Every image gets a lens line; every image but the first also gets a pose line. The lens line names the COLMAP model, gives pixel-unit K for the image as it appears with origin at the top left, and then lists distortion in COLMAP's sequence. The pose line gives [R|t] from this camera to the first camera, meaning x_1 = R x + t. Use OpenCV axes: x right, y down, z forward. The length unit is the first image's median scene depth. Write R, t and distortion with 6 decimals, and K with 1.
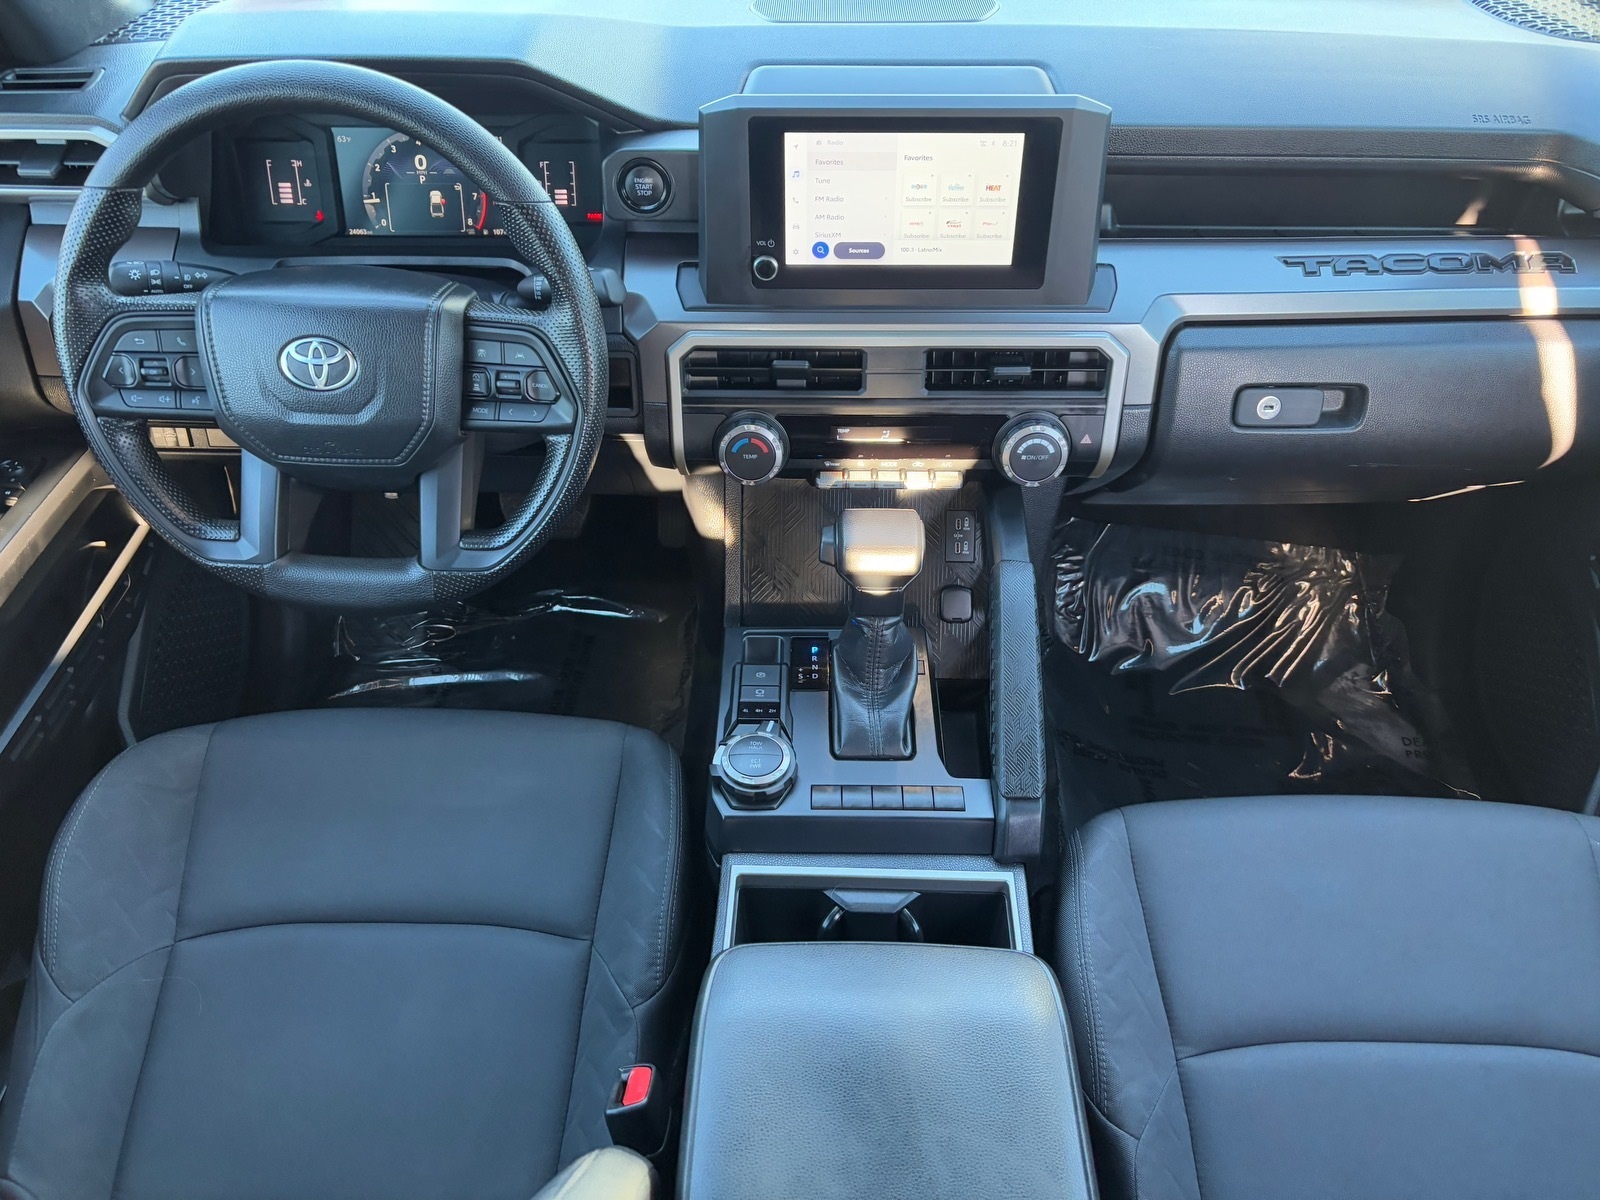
lens RADIAL K [[1201.5, 0, 797.1], [0, 1201.5, 605.7], [0, 0, 1]] dist [0.042315, -0.049465]
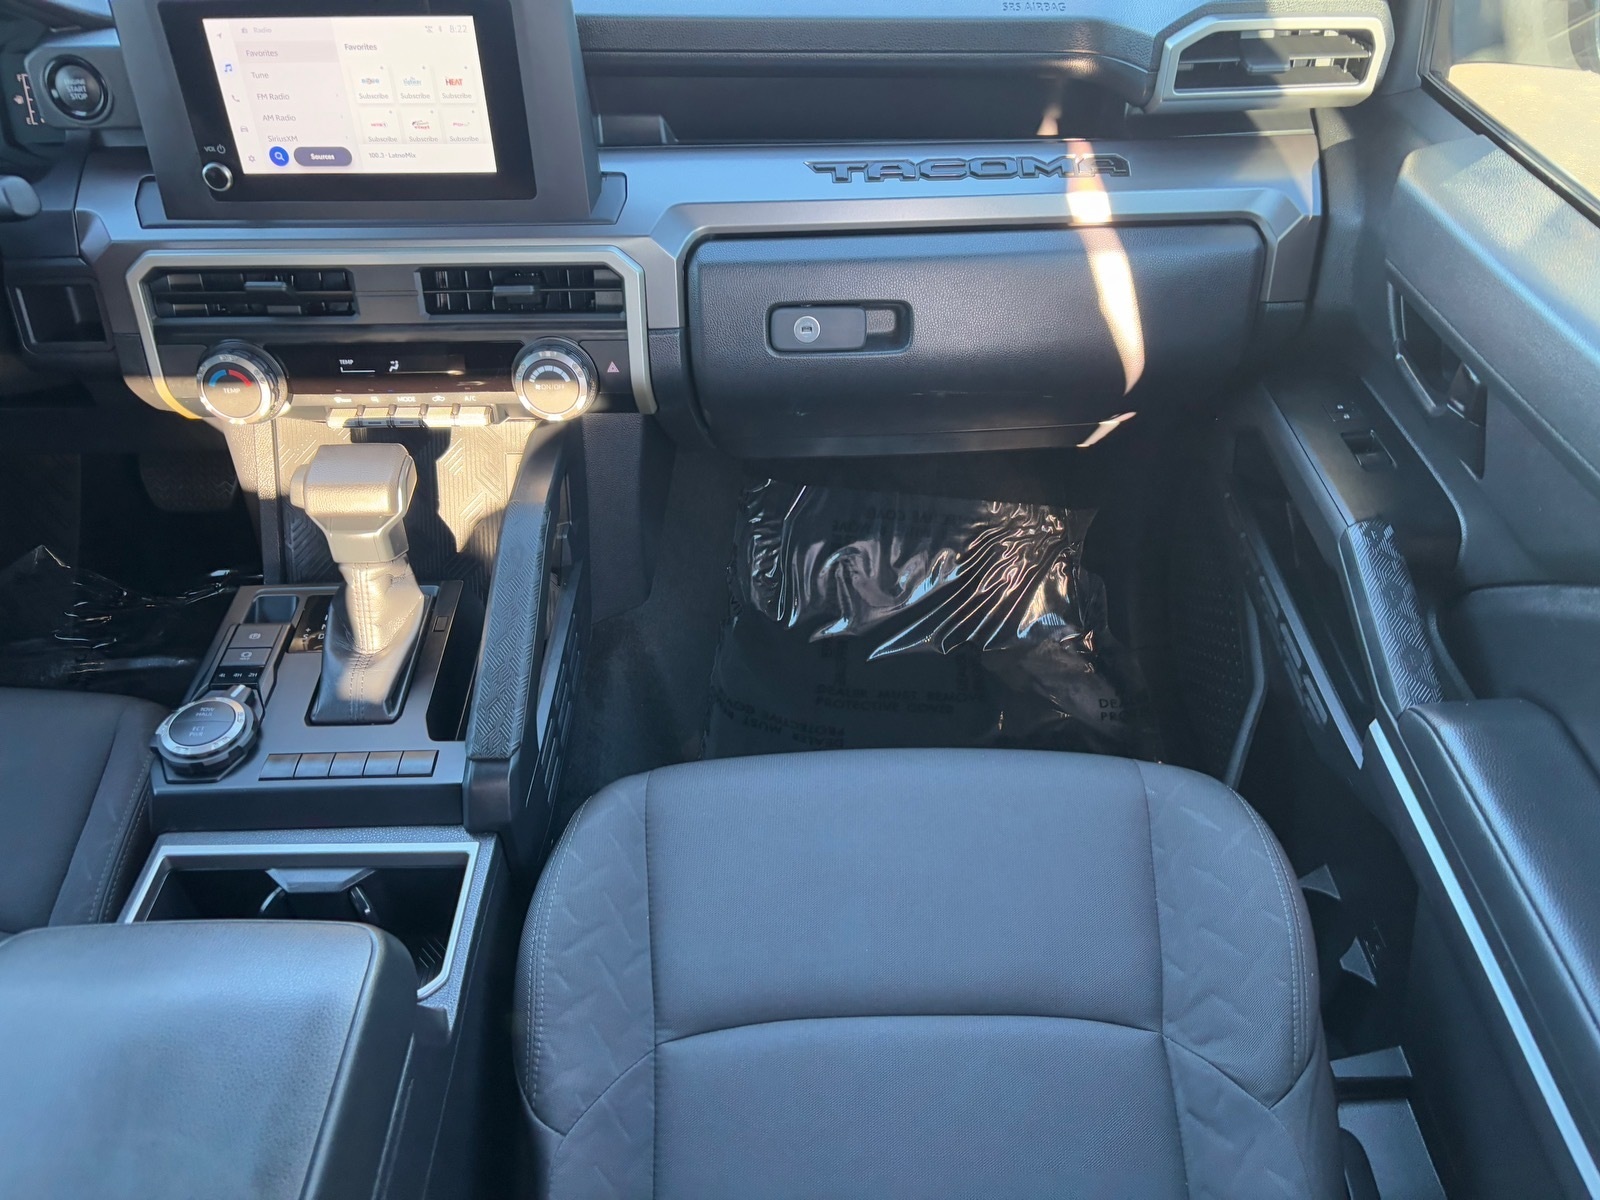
lens RADIAL K [[1201.5, 0, 797.1], [0, 1201.5, 605.7], [0, 0, 1]] dist [0.042315, -0.049465]
pose [[0.999315, -0.024827, 0.027428, 0.364813], [0.024961, 0.999678, -0.004546, 0.051434], [-0.027306, 0.005227, 0.999613, 0.090771]]
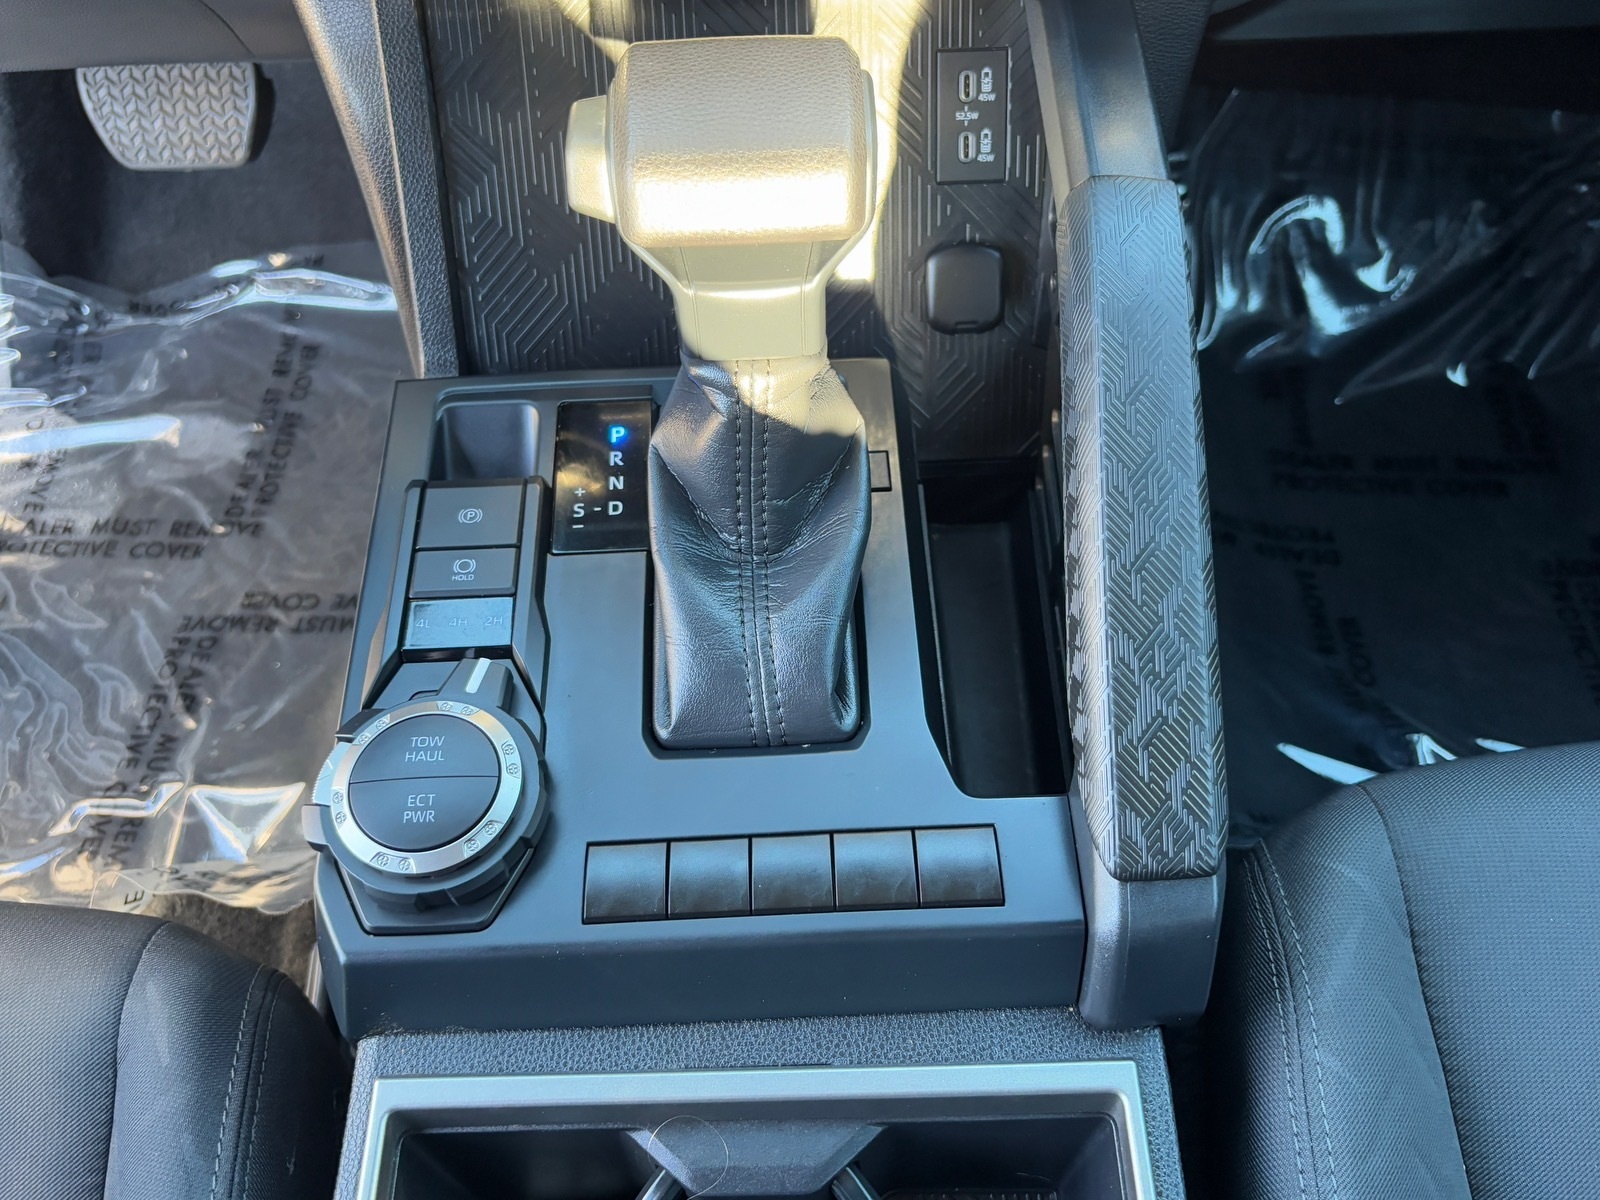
lens RADIAL K [[1318.0, 0, 797.1], [0, 1318.0, 603.5], [0, 0, 1]] dist [0.072189, -0.120508]
pose [[0.998609, -0.052143, 0.007884, 0.074080], [0.048083, 0.961672, 0.269953, -0.026496], [-0.021658, -0.269198, 0.962841, 0.600820]]
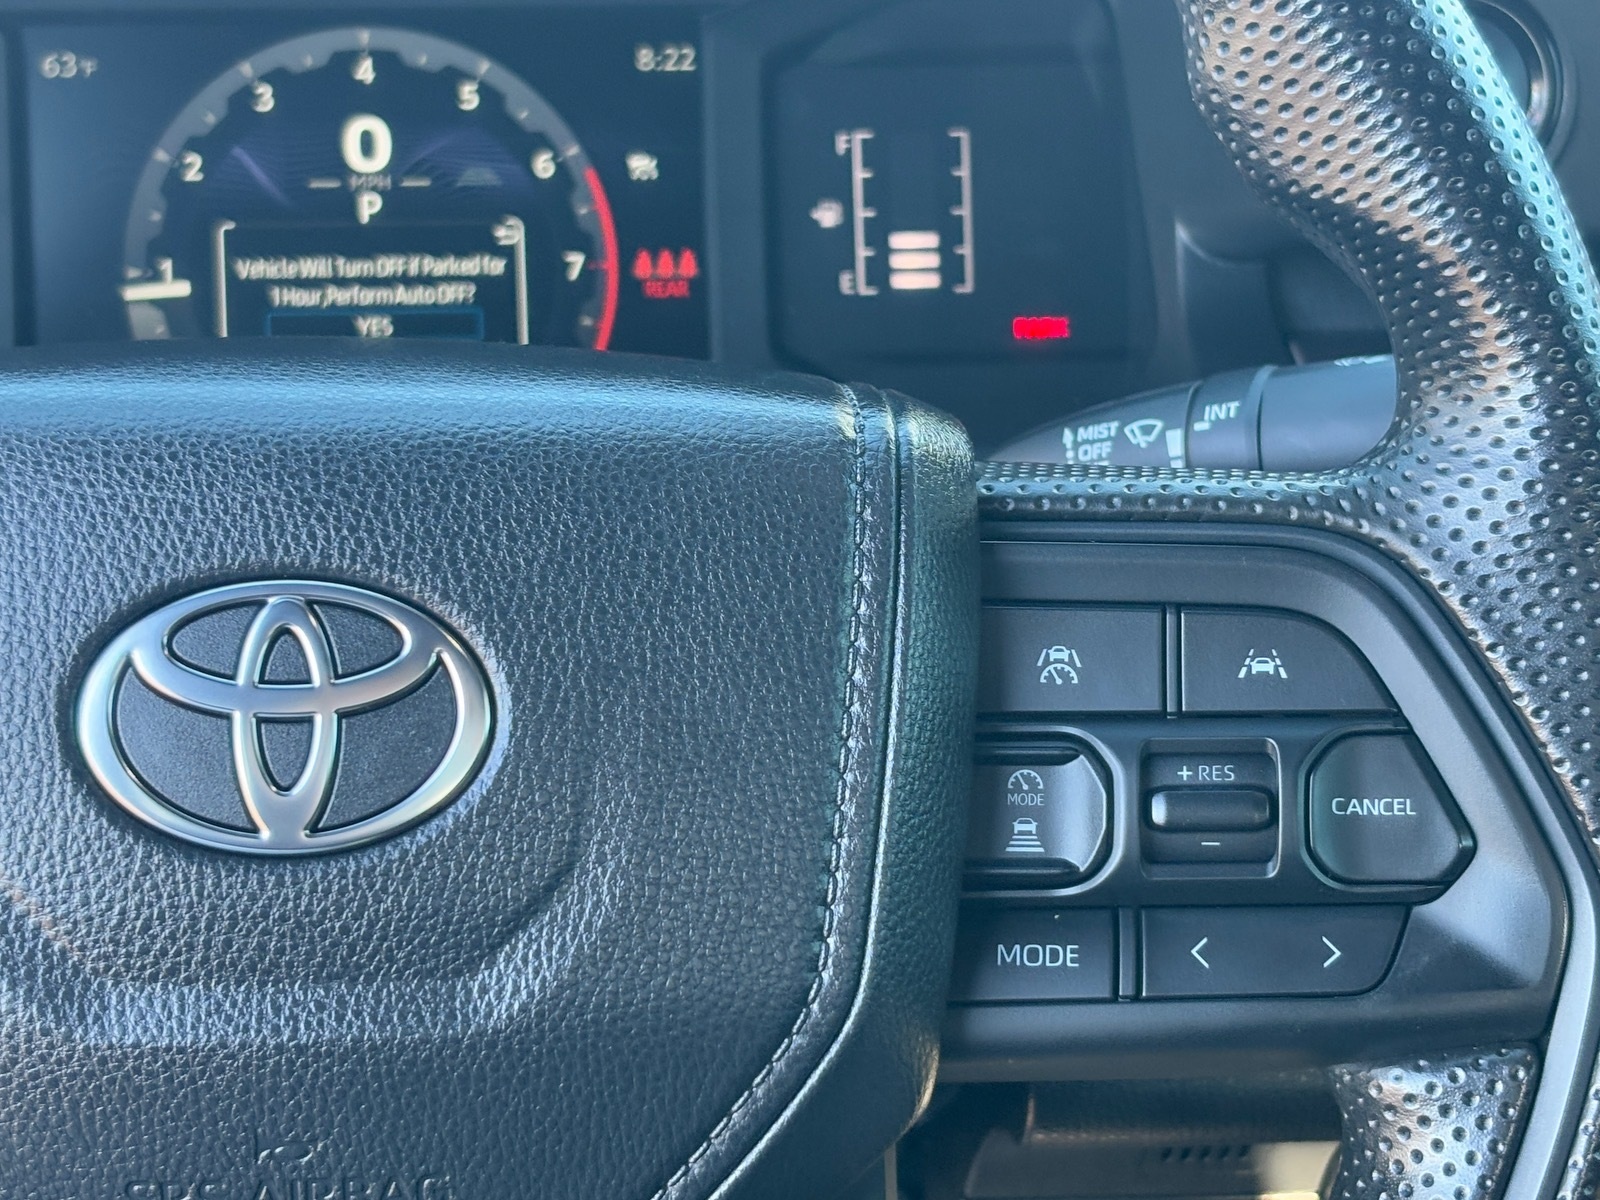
lens RADIAL K [[2966.8, 0, 868.3], [0, 2966.8, 626.3], [0, 0, 1]] dist [0.361376, -2.001998]
pose [[0.992142, -0.029500, 0.121588, -0.314378], [0.073299, 0.924614, -0.373786, -0.029267], [-0.101395, 0.379761, 0.919511, 0.485716]]
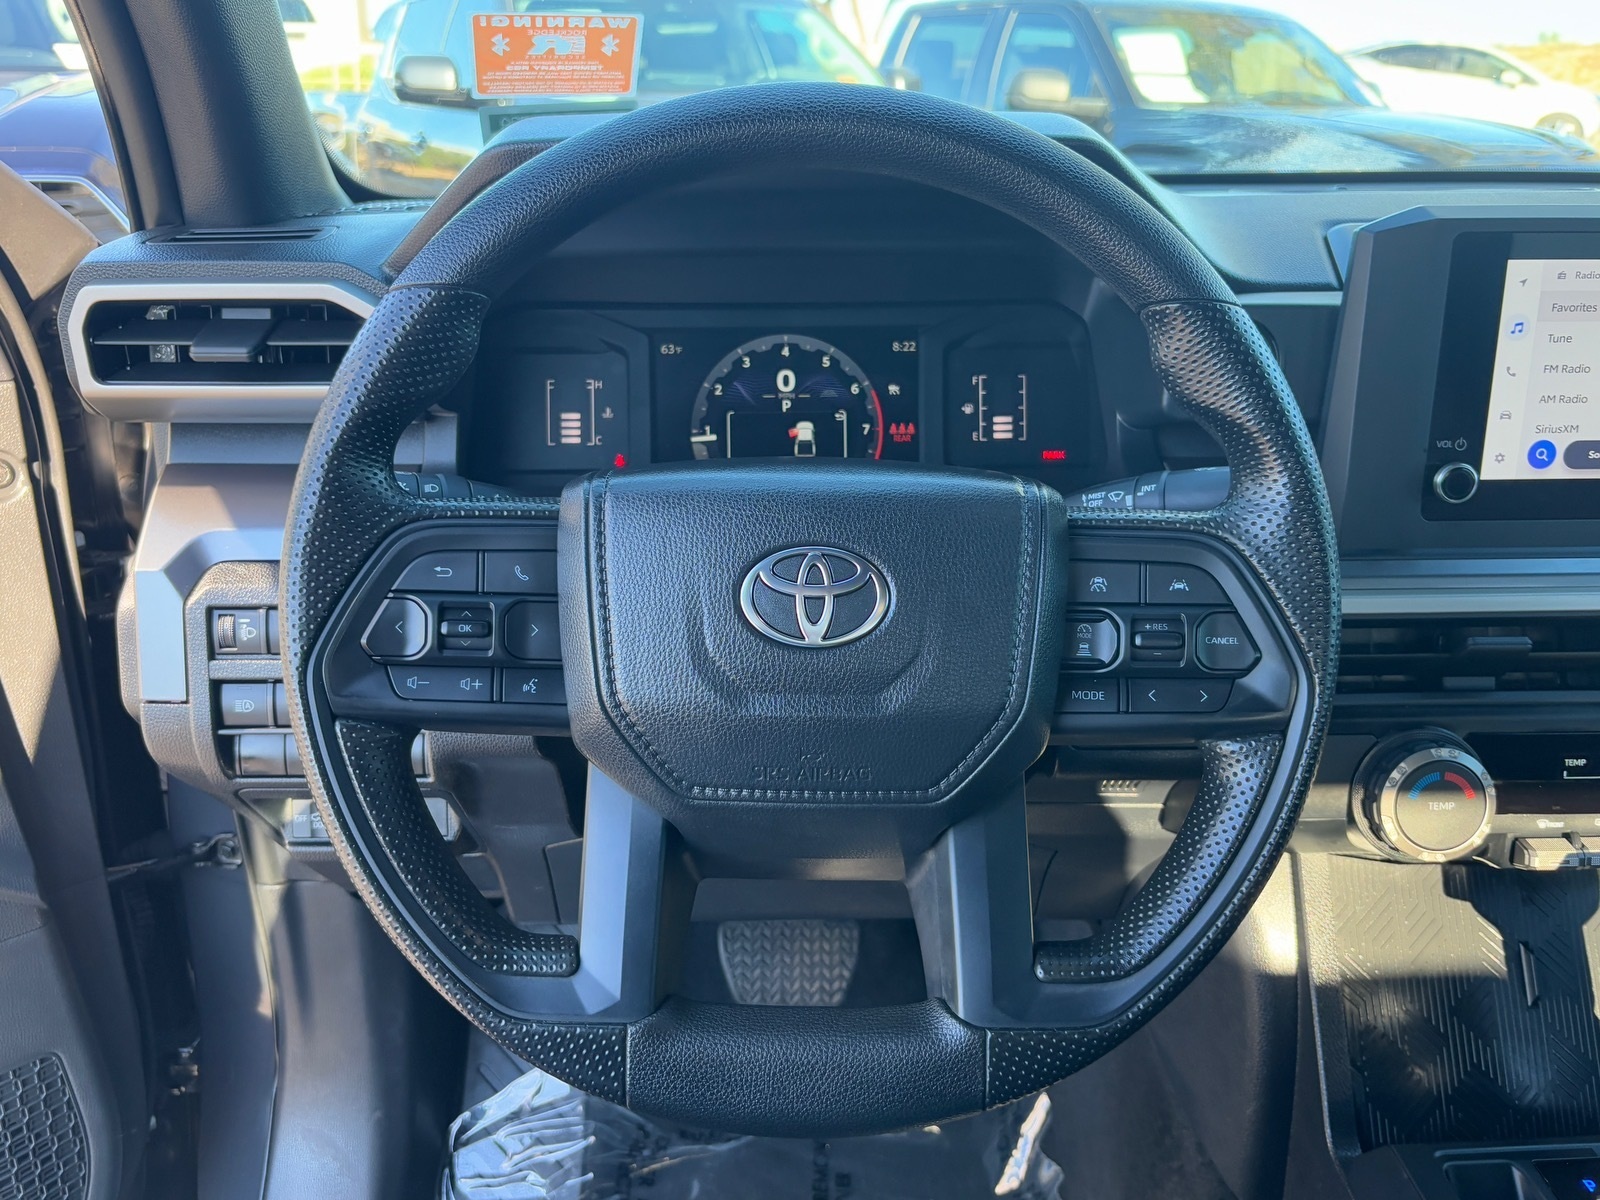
lens RADIAL K [[1318.0, 0, 797.1], [0, 1318.0, 603.5], [0, 0, 1]] dist [0.072189, -0.120508]
pose [[0.998844, -0.011992, 0.046554, -0.372792], [0.028231, 0.930140, -0.366119, 0.003565], [-0.038912, 0.367010, 0.929403, 0.423976]]
